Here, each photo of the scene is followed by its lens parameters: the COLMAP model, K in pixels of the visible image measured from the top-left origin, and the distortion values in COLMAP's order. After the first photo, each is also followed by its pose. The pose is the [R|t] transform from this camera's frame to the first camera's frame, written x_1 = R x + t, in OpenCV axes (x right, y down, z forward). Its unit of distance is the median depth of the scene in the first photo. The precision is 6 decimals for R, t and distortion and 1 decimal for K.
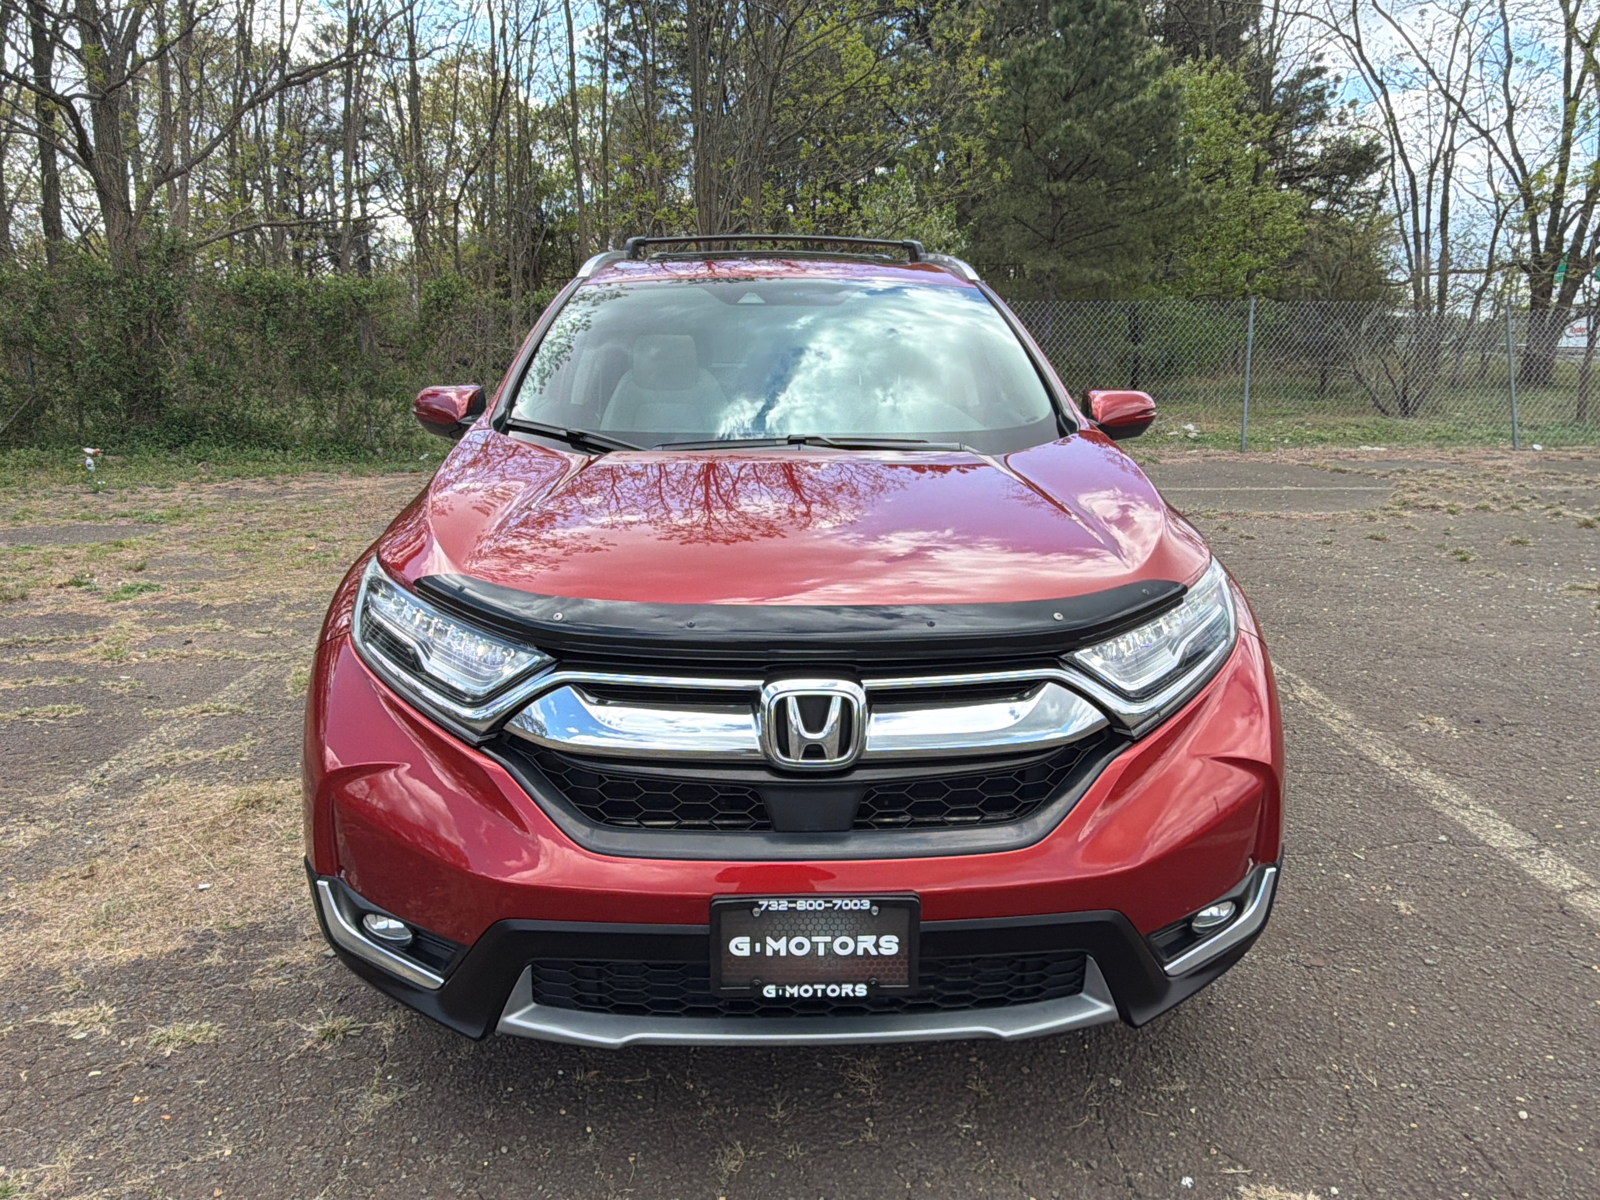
lens RADIAL K [[1142.2, 0, 799.8], [0, 1142.2, 615.6], [0, 0, 1]] dist [0.000740, 0.000038]
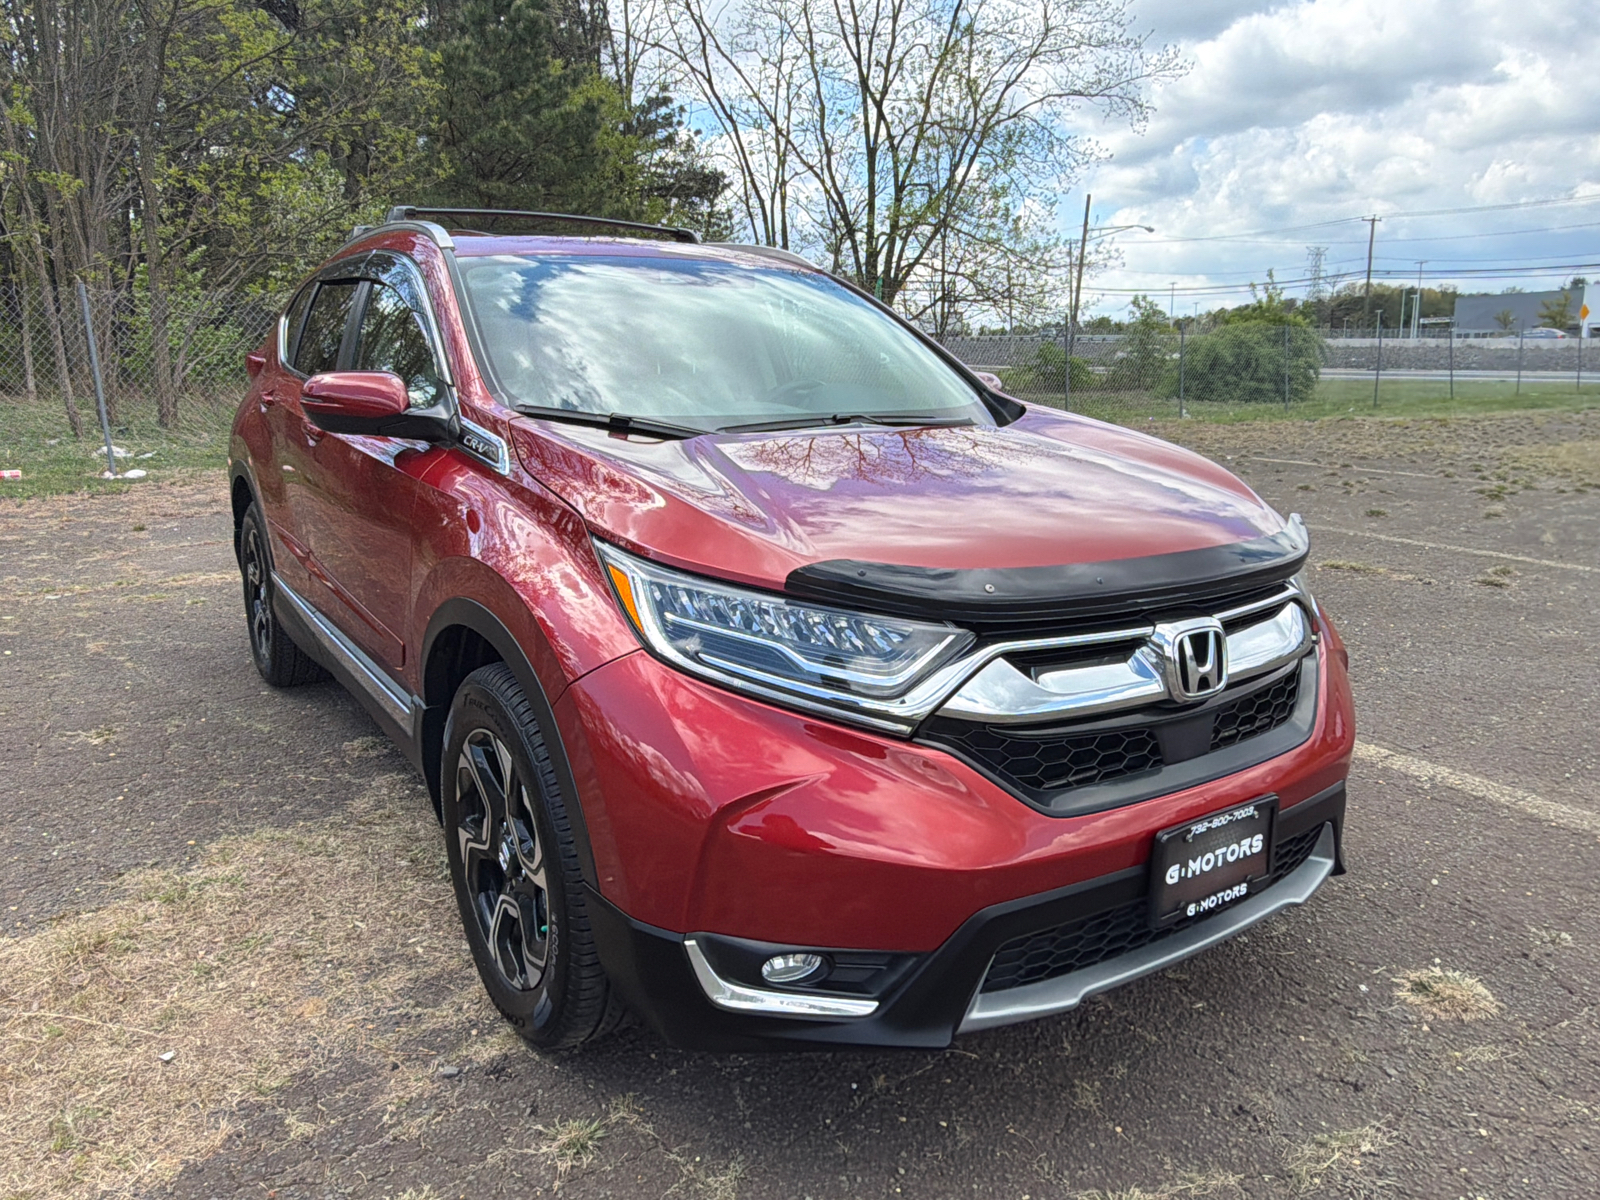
lens RADIAL K [[1142.2, 0, 811.8], [0, 1142.2, 609.4], [0, 0, 1]] dist [0.000740, 0.000038]
pose [[0.846733, -0.115820, 0.519259, -0.104833], [0.121511, 0.992319, 0.023191, -0.002705], [-0.517956, 0.043459, 0.854302, 0.030673]]
